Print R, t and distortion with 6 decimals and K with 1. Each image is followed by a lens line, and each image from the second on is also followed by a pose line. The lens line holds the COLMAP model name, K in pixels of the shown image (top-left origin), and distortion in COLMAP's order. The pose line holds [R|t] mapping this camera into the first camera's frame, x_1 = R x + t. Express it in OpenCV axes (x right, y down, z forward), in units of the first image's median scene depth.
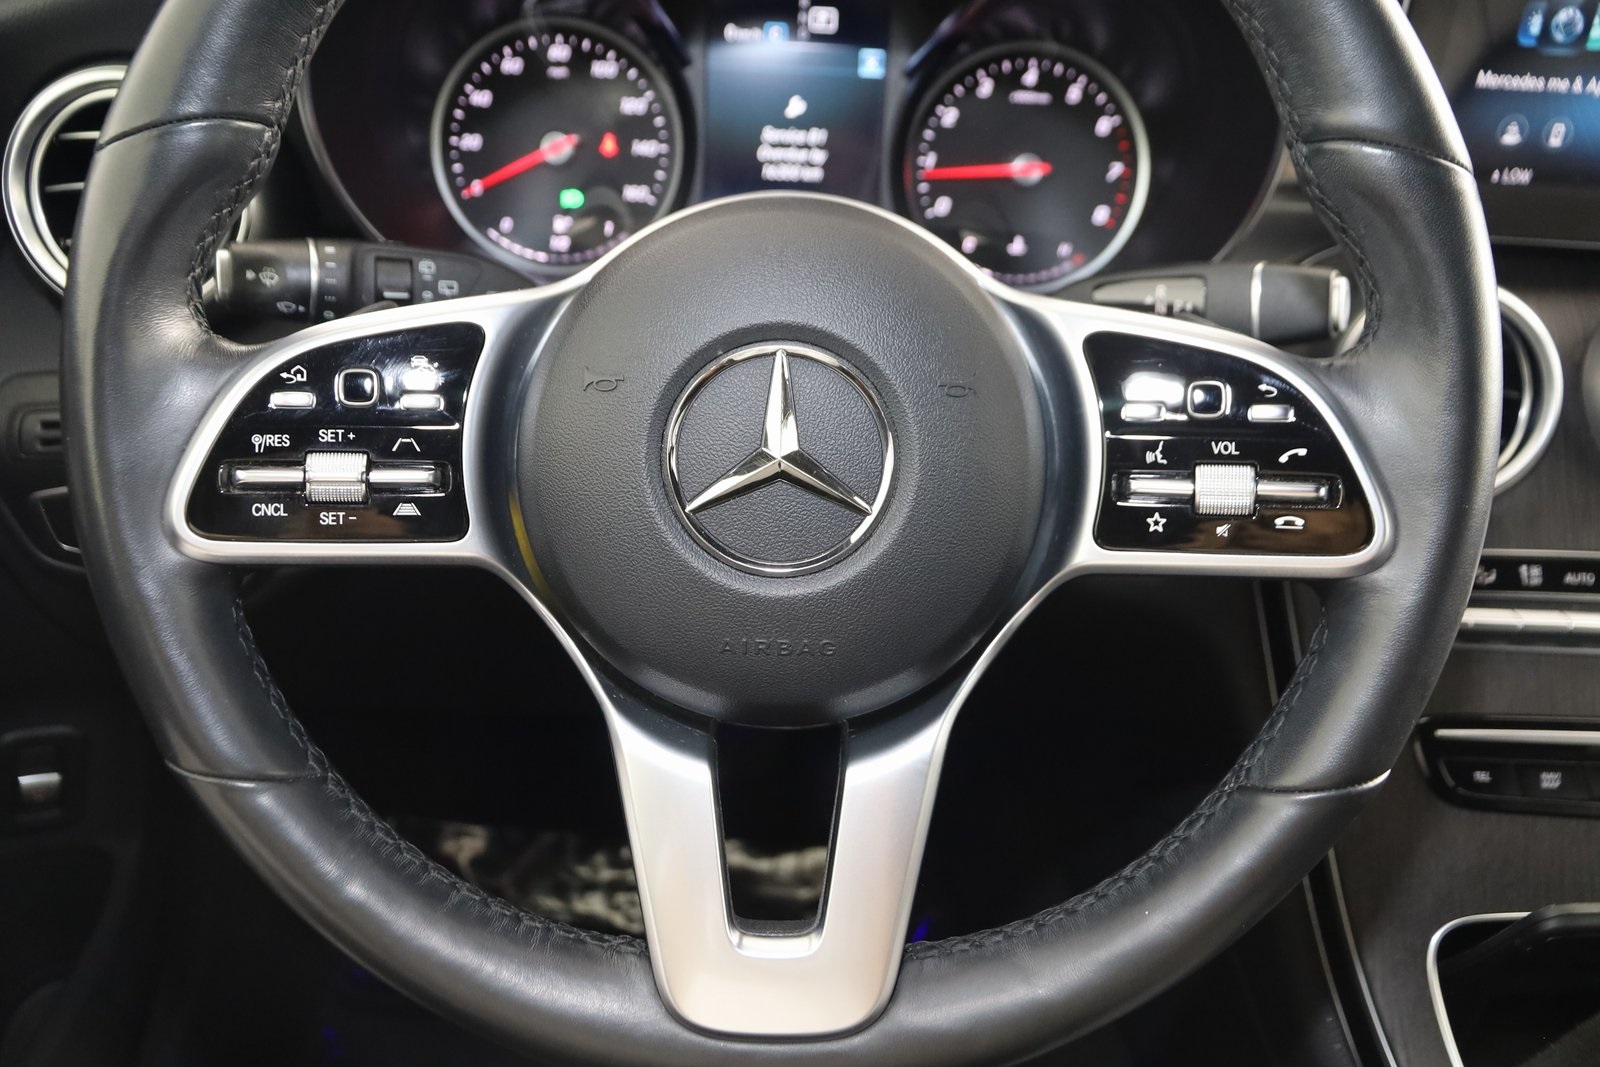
lens RADIAL K [[1223.1, 0, 794.5], [0, 1223.1, 521.5], [0, 0, 1]] dist [-0.053513, 0.001703]
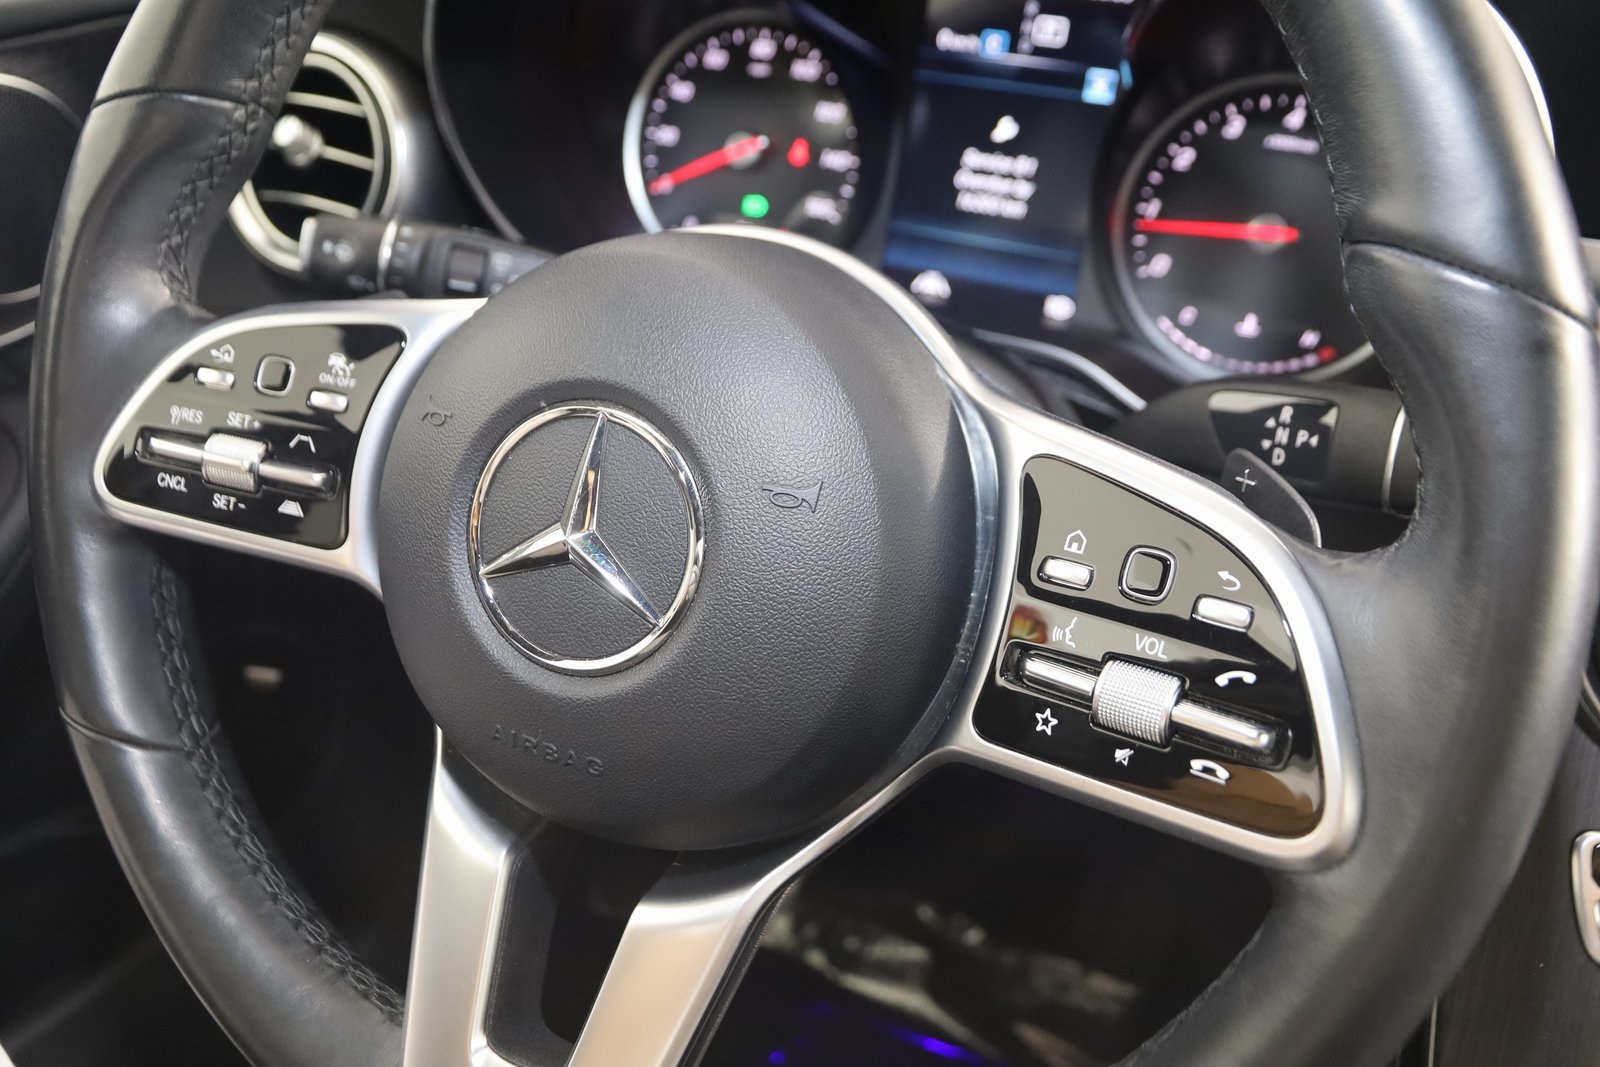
lens RADIAL K [[1268.8, 0, 791.3], [0, 1268.8, 523.2], [0, 0, 1]] dist [-0.050917, 0.006055]
pose [[0.908185, 0.199935, -0.367731, 0.251490], [-0.202617, 0.978744, 0.031741, -0.067073], [0.366260, 0.045682, 0.929390, 0.129875]]
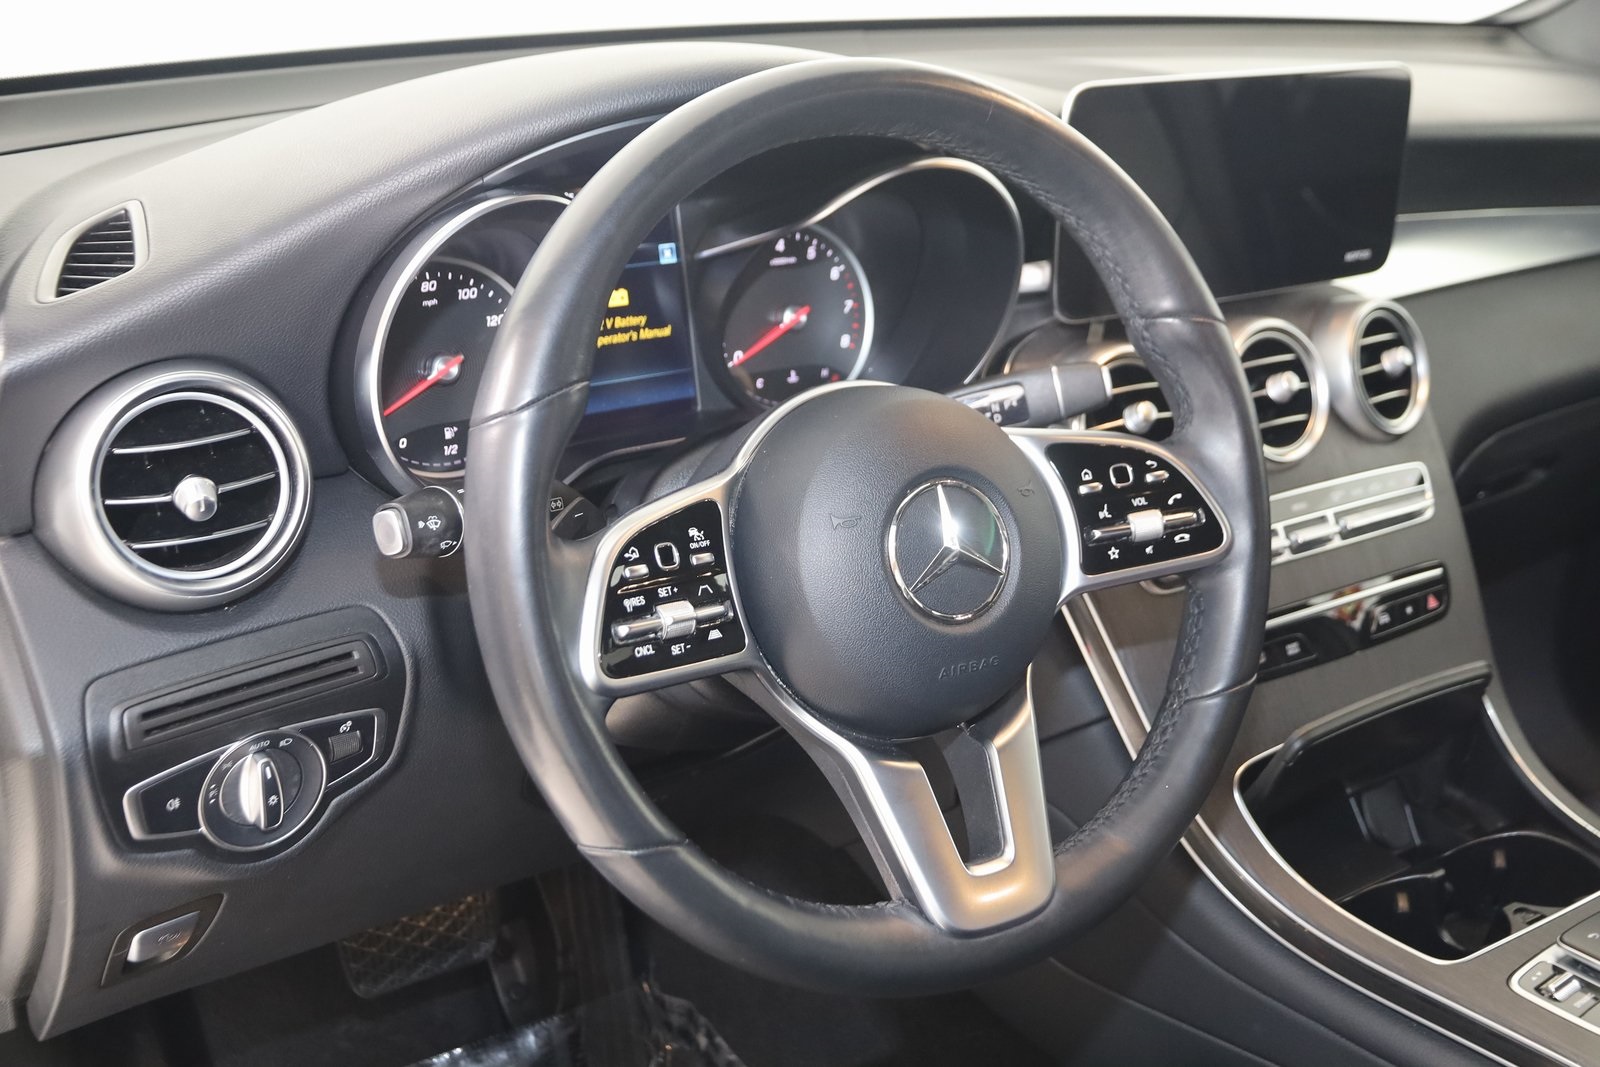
lens RADIAL K [[1730.3, 0, 797.7], [0, 1730.3, 519.7], [0, 0, 1]] dist [0.052355, 0.000000]
pose [[0.847238, -0.162765, 0.505663, -0.751276], [0.211030, 0.976693, -0.039199, -0.024583], [-0.487497, 0.139921, 0.861840, -0.492831]]
